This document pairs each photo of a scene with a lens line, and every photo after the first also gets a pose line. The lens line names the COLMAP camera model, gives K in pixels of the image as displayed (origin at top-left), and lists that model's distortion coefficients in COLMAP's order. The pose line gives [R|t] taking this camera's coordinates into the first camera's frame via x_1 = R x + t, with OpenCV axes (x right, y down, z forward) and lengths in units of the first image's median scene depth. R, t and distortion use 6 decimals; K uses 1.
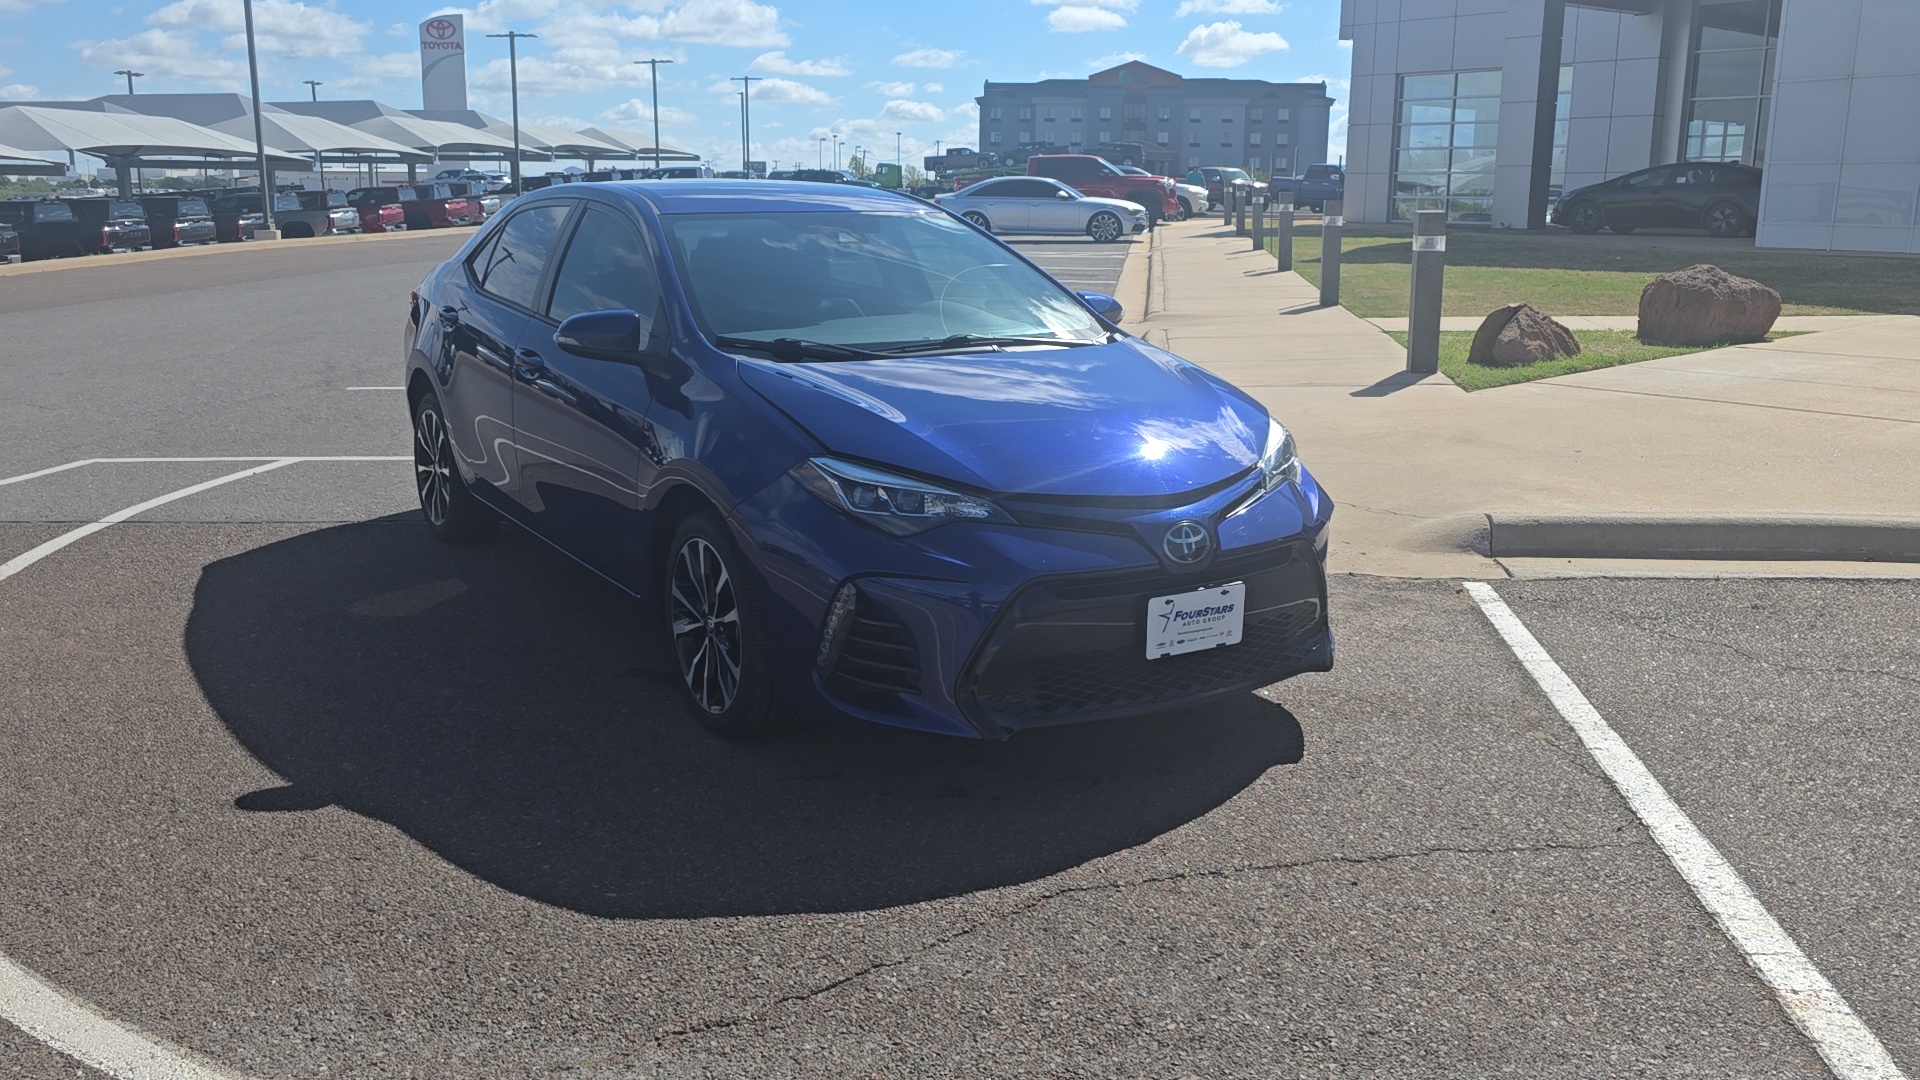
lens RADIAL K [[1596.7, 0, 958.9], [0, 1596.7, 530.0], [0, 0, 1]] dist [0.016590, -0.012075]
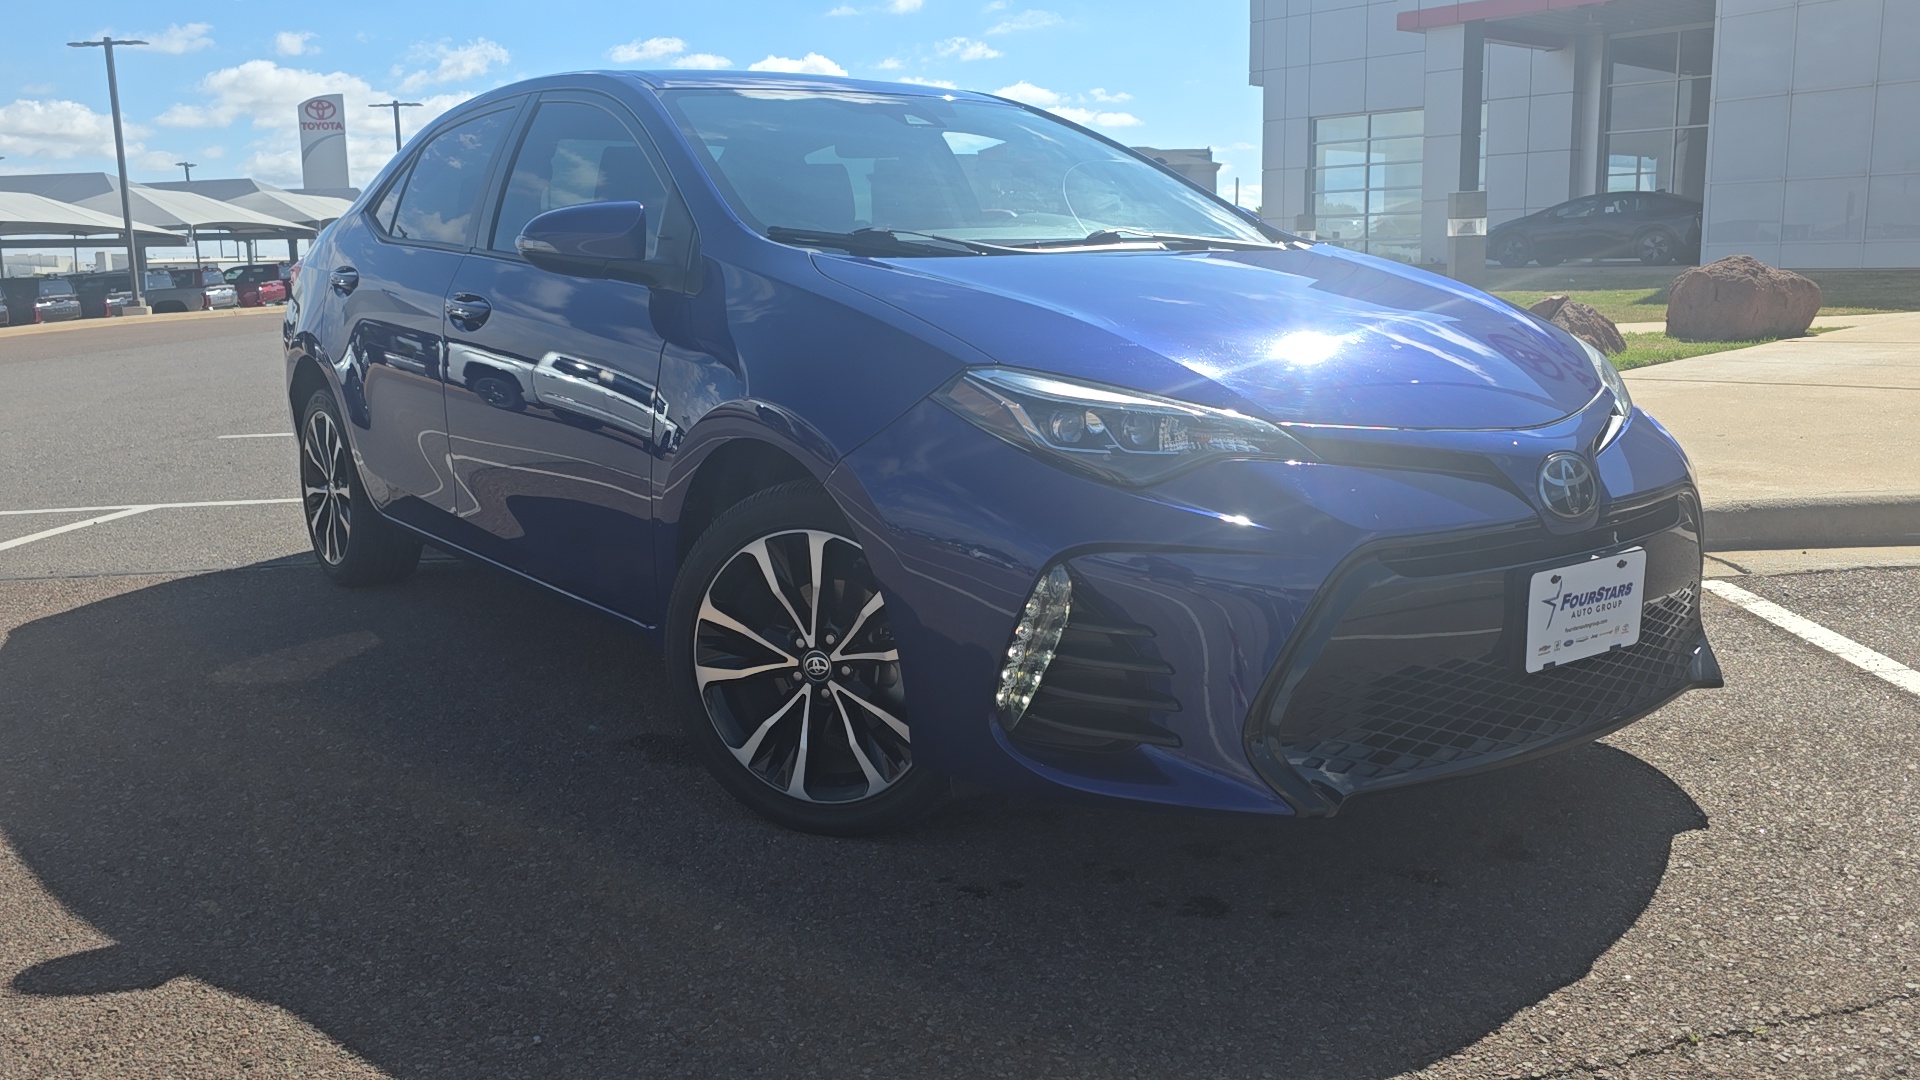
lens RADIAL K [[1596.7, 0, 964.2], [0, 1596.7, 513.6], [0, 0, 1]] dist [0.016590, -0.012075]
pose [[0.997187, -0.036082, 0.065700, -0.046748], [0.039634, 0.997777, -0.053580, 0.015078], [-0.063620, 0.056033, 0.996400, 0.135710]]
